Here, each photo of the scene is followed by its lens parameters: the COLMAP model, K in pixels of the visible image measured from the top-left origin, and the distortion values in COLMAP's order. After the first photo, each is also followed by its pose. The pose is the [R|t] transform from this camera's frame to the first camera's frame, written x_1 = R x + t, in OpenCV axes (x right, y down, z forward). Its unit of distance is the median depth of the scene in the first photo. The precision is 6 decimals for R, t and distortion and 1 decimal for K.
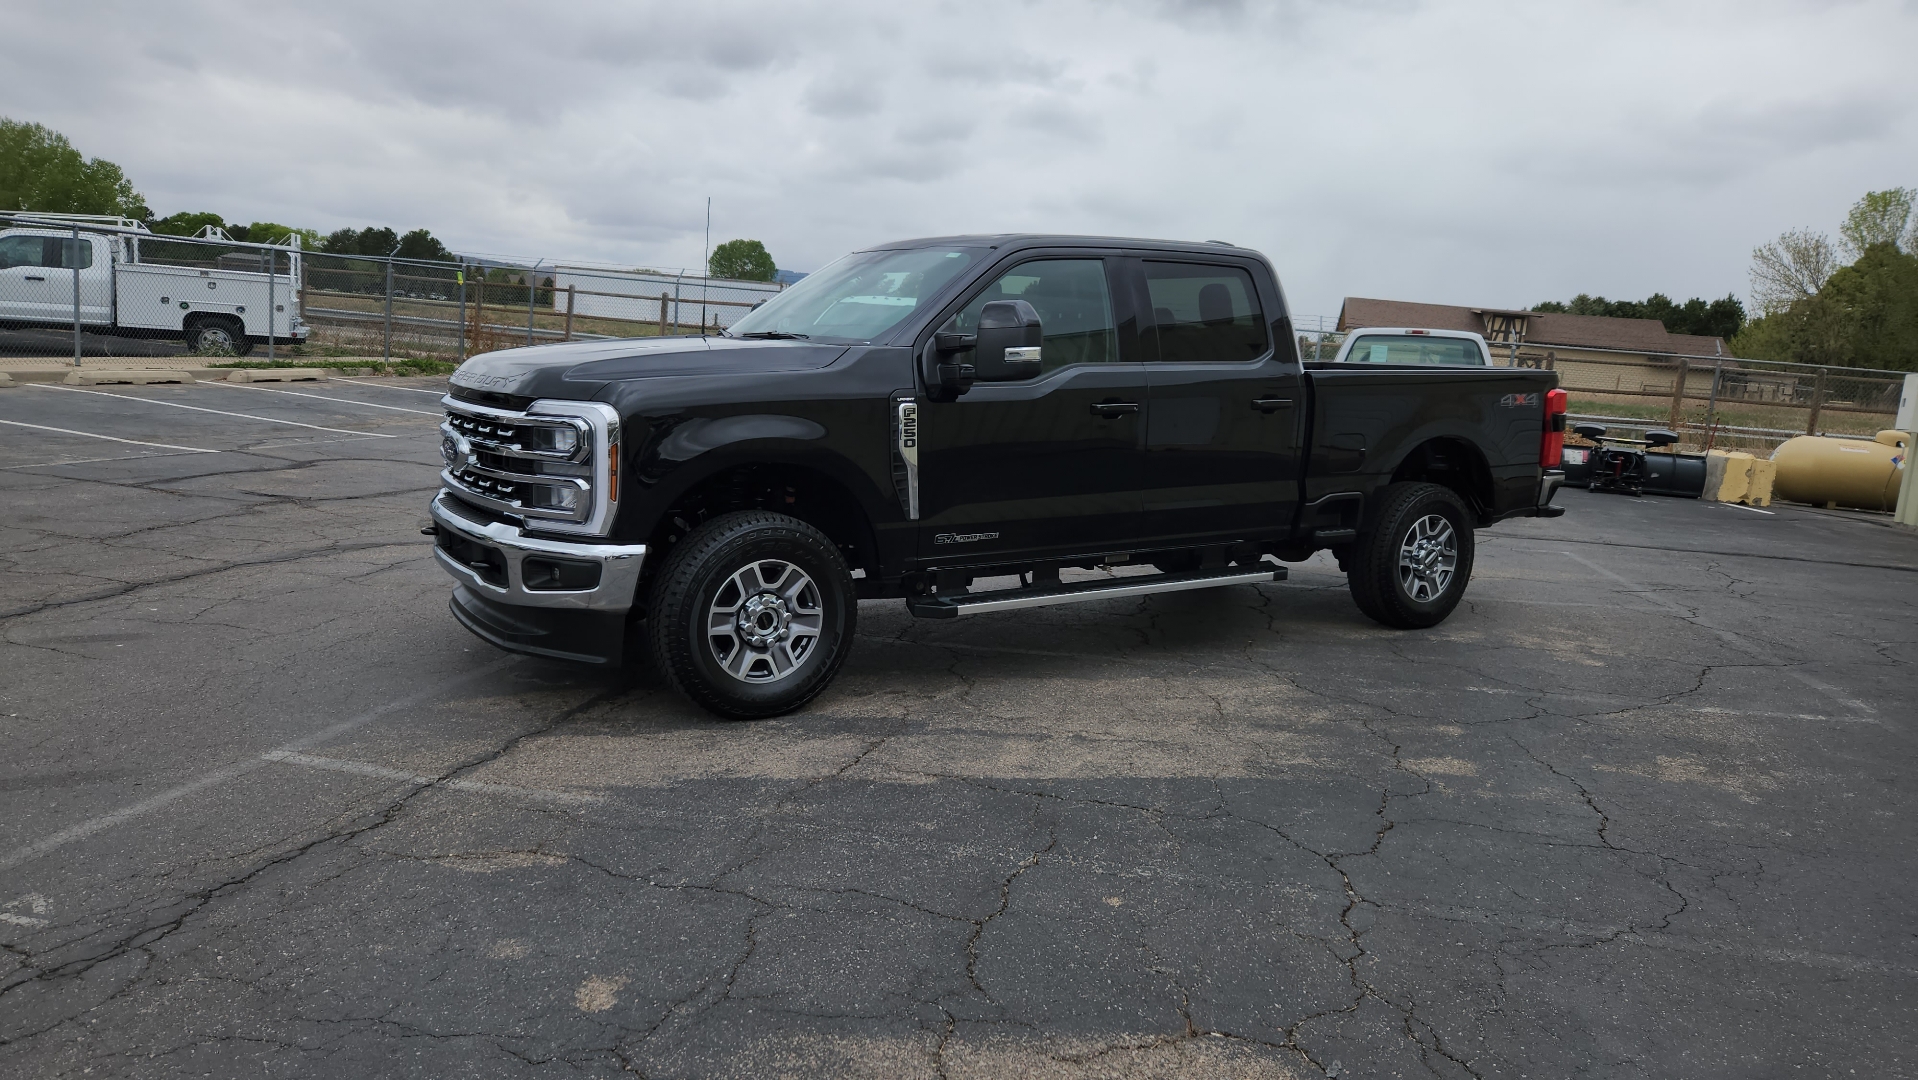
lens RADIAL K [[1281.1, 0, 925.4], [0, 1281.1, 528.3], [0, 0, 1]] dist [0.069678, -0.054740]
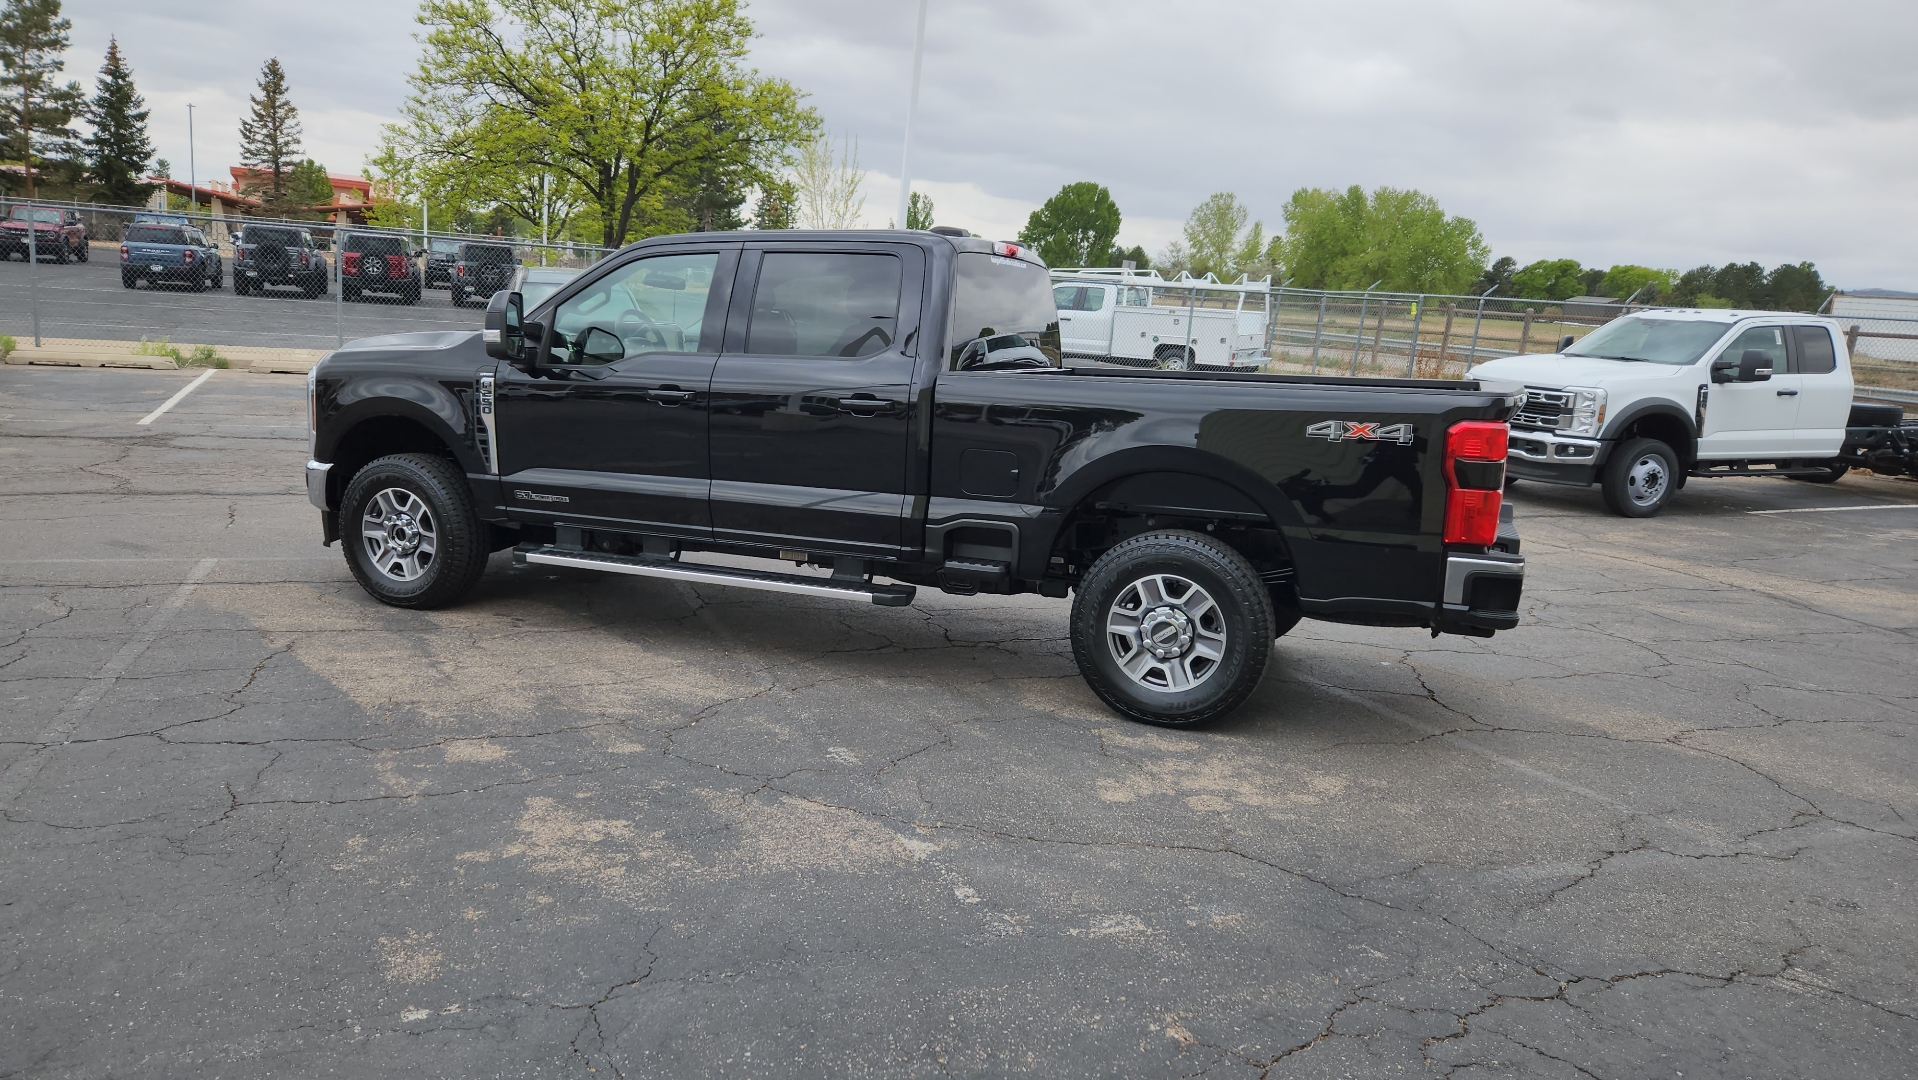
lens RADIAL K [[1280.4, 0, 930.0], [0, 1280.4, 533.8], [0, 0, 1]] dist [0.077980, -0.066351]
pose [[0.573517, 0.118736, -0.810543, 0.993725], [-0.141751, 0.988899, 0.044565, -0.051805], [0.806836, 0.089337, 0.583981, 0.504275]]
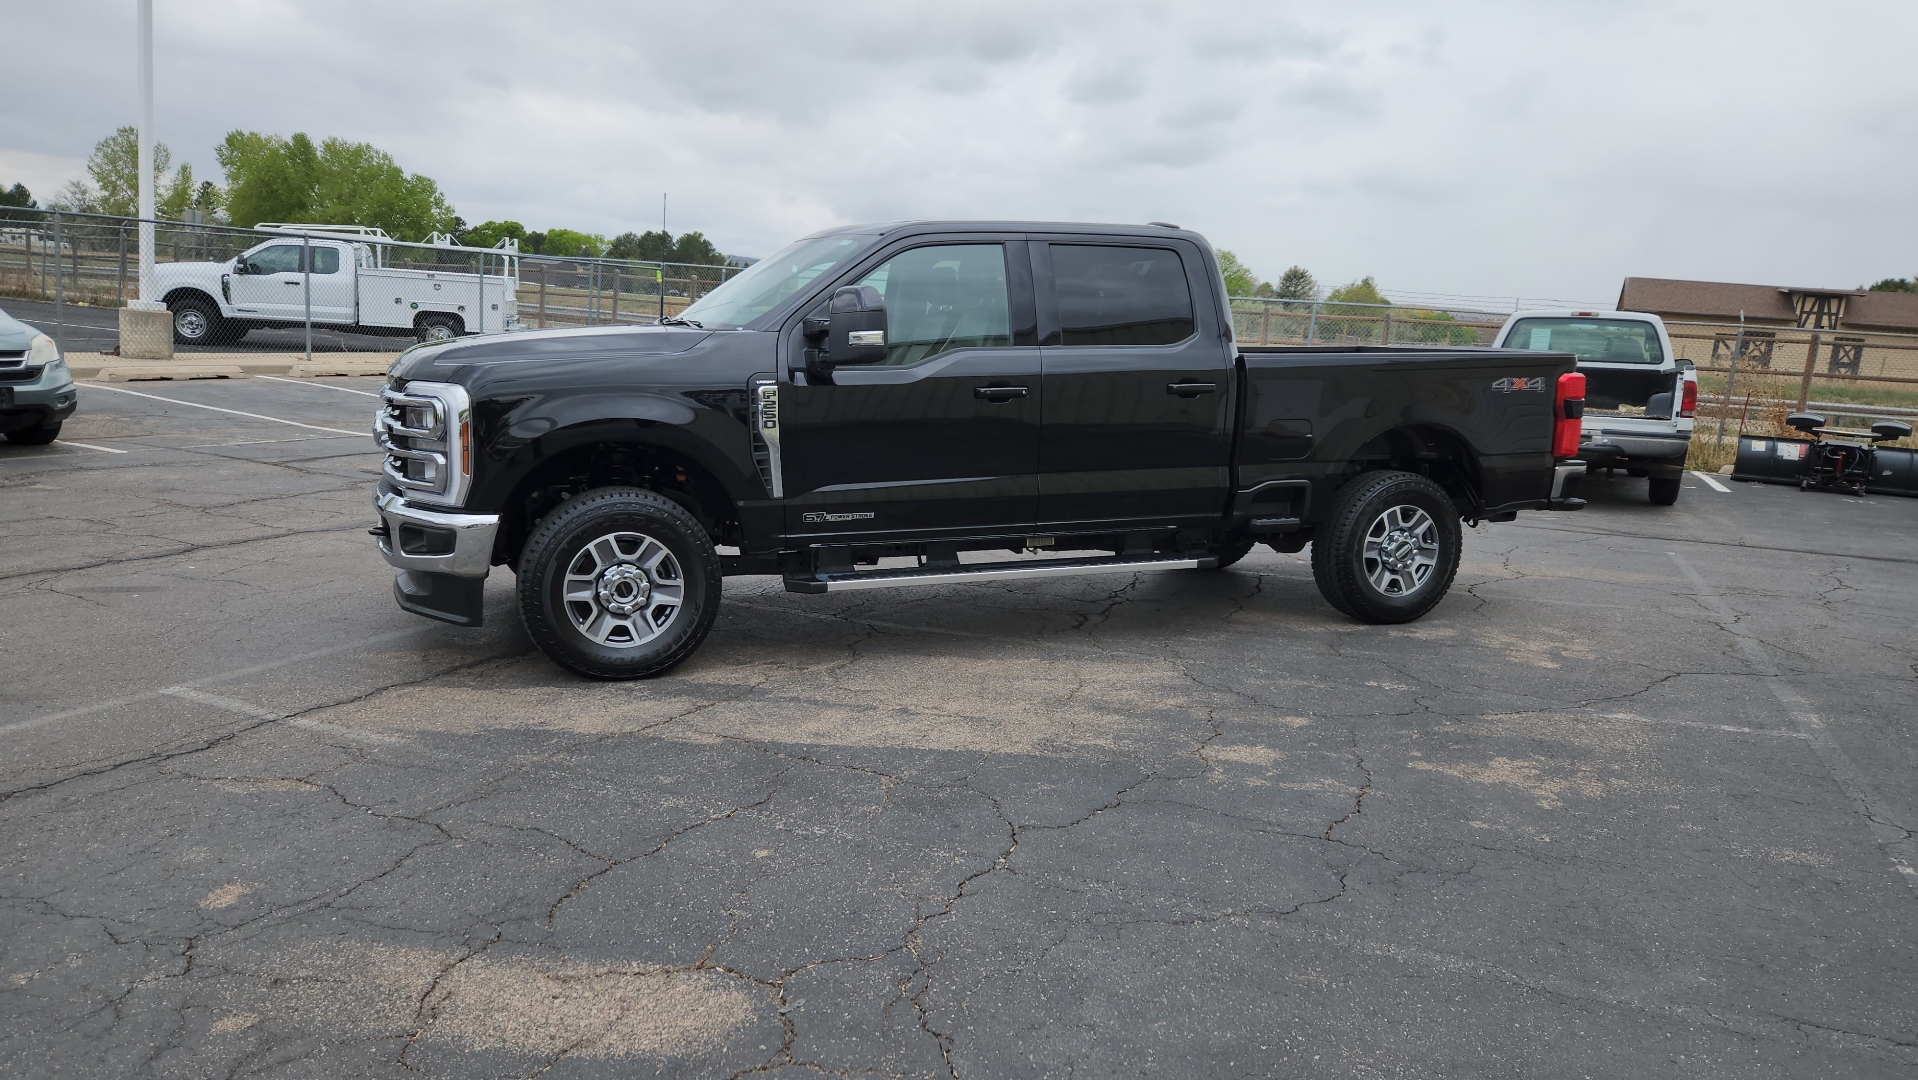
lens RADIAL K [[1281.1, 0, 926.4], [0, 1281.1, 546.0], [0, 0, 1]] dist [0.069678, -0.054740]
pose [[0.981032, 0.022520, -0.192533, 0.252722], [-0.018763, 0.999597, 0.021316, 0.006365], [0.192936, -0.017300, 0.981059, -0.002802]]
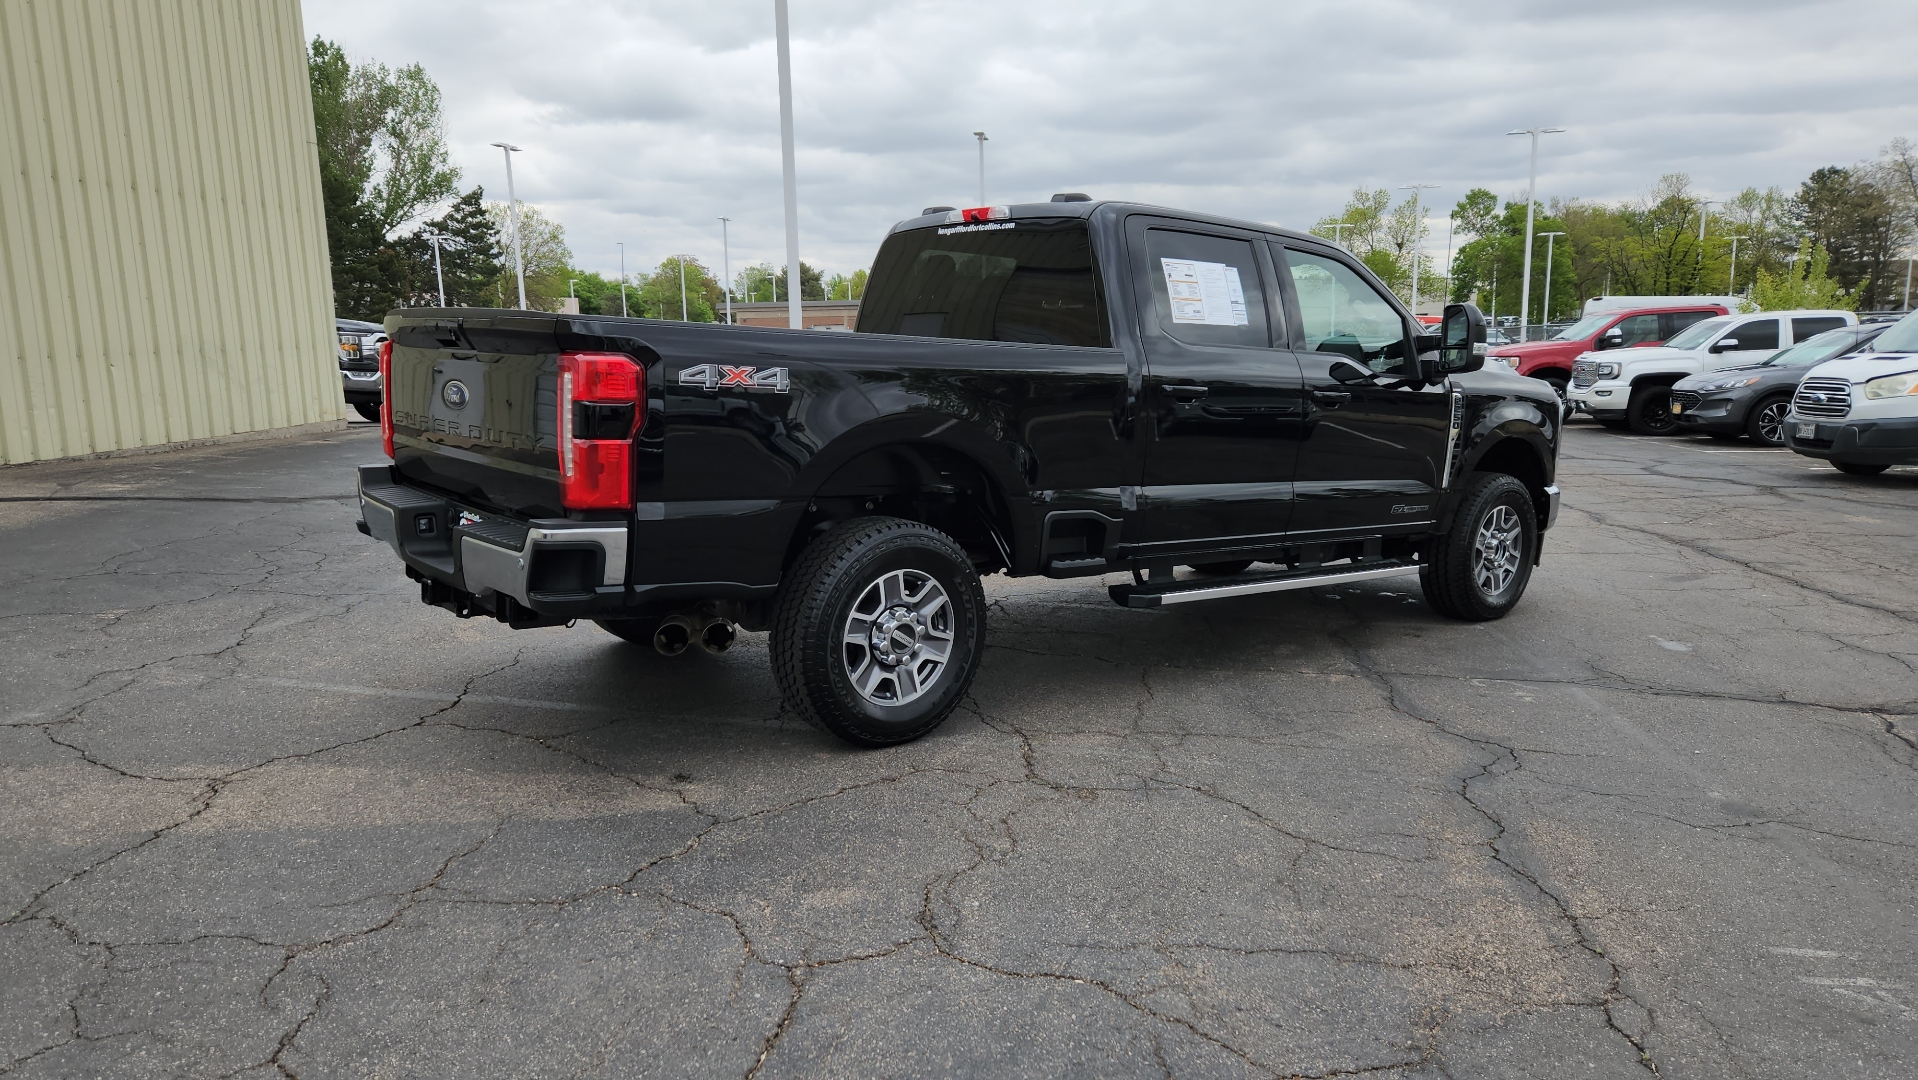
lens RADIAL K [[1280.4, 0, 927.8], [0, 1280.4, 535.7], [0, 0, 1]] dist [0.077980, -0.066351]
pose [[-0.991729, -0.056546, -0.115226, 0.338027], [-0.087094, 0.955890, 0.280516, -0.262445], [0.094282, 0.288231, -0.952908, 1.997863]]
